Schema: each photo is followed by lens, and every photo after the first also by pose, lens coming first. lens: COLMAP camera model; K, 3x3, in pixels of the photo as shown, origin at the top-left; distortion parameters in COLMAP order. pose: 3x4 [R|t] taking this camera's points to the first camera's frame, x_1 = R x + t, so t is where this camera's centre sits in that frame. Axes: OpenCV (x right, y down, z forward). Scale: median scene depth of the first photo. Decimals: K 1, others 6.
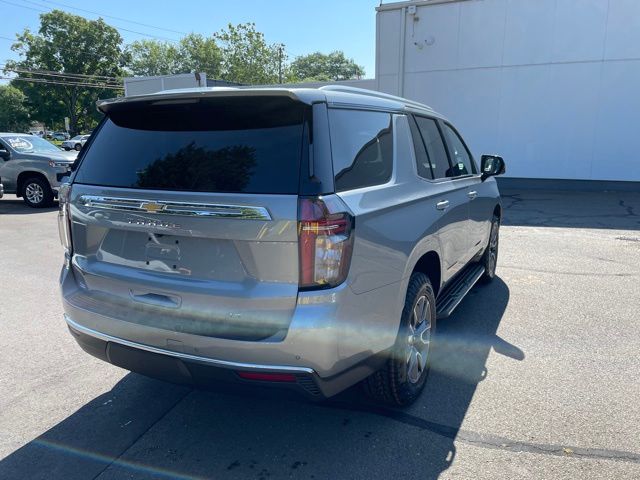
lens RADIAL K [[477.2, 0, 318.2], [0, 477.2, 238.6], [0, 0, 1]] dist [0.078477, -0.098575]
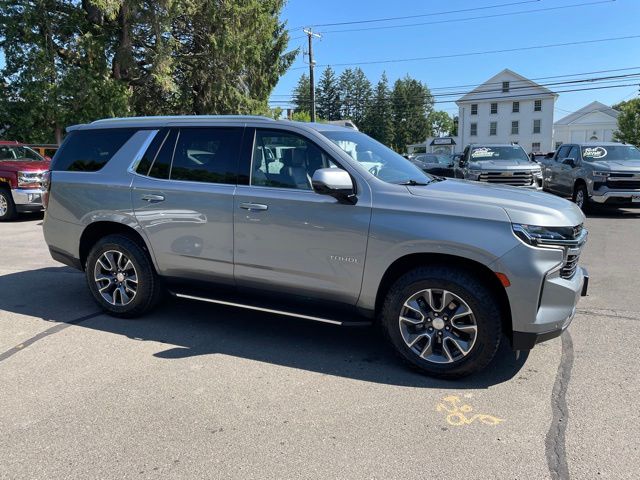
lens RADIAL K [[477.2, 0, 317.2], [0, 477.2, 235.8], [0, 0, 1]] dist [0.078477, -0.098575]
pose [[0.069096, 0.172962, -0.982502, 0.059621], [-0.196060, 0.968003, 0.156621, -0.009818], [0.978154, 0.181808, 0.100796, 0.049733]]
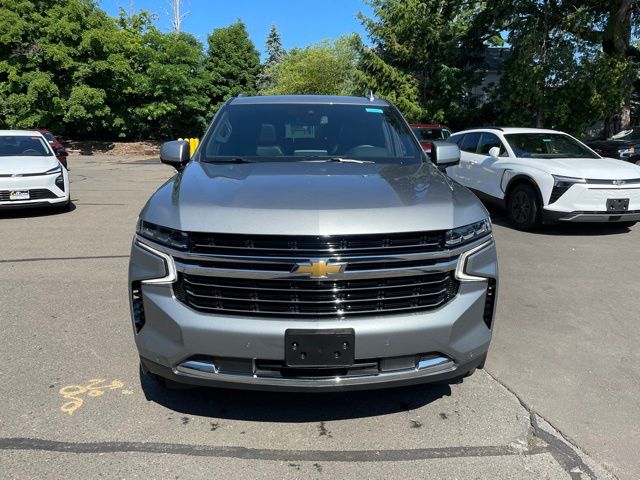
lens RADIAL K [[477.2, 0, 320.4], [0, 477.2, 231.7], [0, 0, 1]] dist [0.078477, -0.098575]
pose [[-0.859708, 0.102814, -0.500331, 0.030600], [-0.097222, 0.928688, 0.357892, -0.018191], [0.501448, 0.356326, -0.788405, 0.096036]]
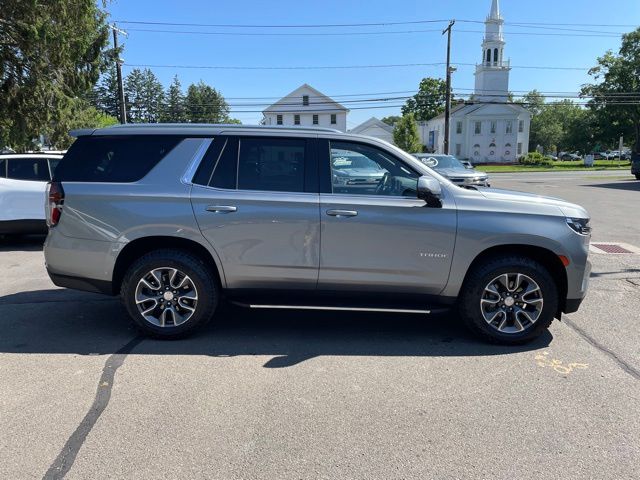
lens RADIAL K [[477.2, 0, 318.4], [0, 477.2, 234.6], [0, 0, 1]] dist [0.078477, -0.098575]
pose [[0.468500, 0.142684, -0.871865, 0.055559], [-0.183680, 0.981038, 0.061849, -0.004767], [0.864158, 0.131168, 0.485825, 0.023330]]
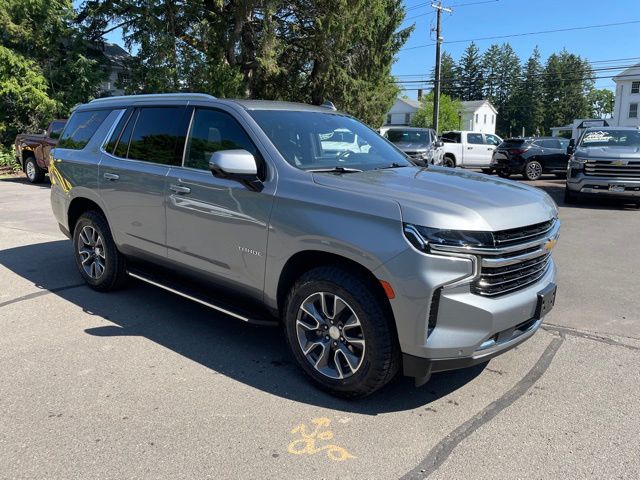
lens RADIAL K [[477.2, 0, 317.9], [0, 477.2, 235.8], [0, 0, 1]] dist [0.078477, -0.098575]
pose [[-0.203146, 0.202876, -0.957900, 0.054450], [-0.202790, 0.948370, 0.243864, -0.013278], [0.957918, 0.243793, -0.151517, 0.067019]]
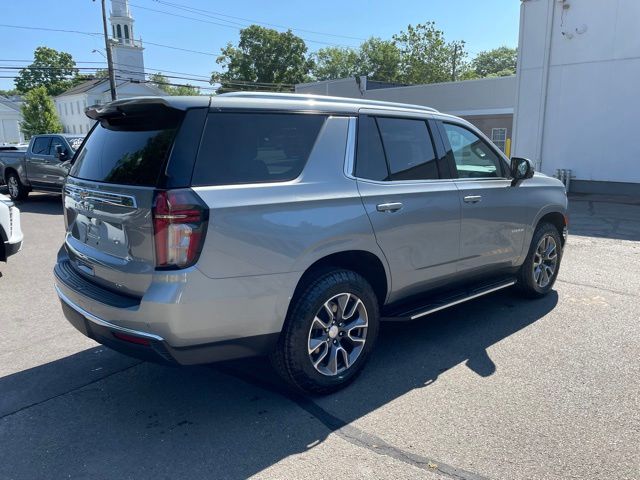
lens RADIAL K [[477.2, 0, 322.8], [0, 477.2, 238.8], [0, 0, 1]] dist [0.078477, -0.098575]
pose [[0.940440, 0.068508, -0.332986, 0.017438], [-0.068755, 0.997572, 0.011055, -0.000153], [0.332935, 0.012498, 0.942867, 0.000522]]
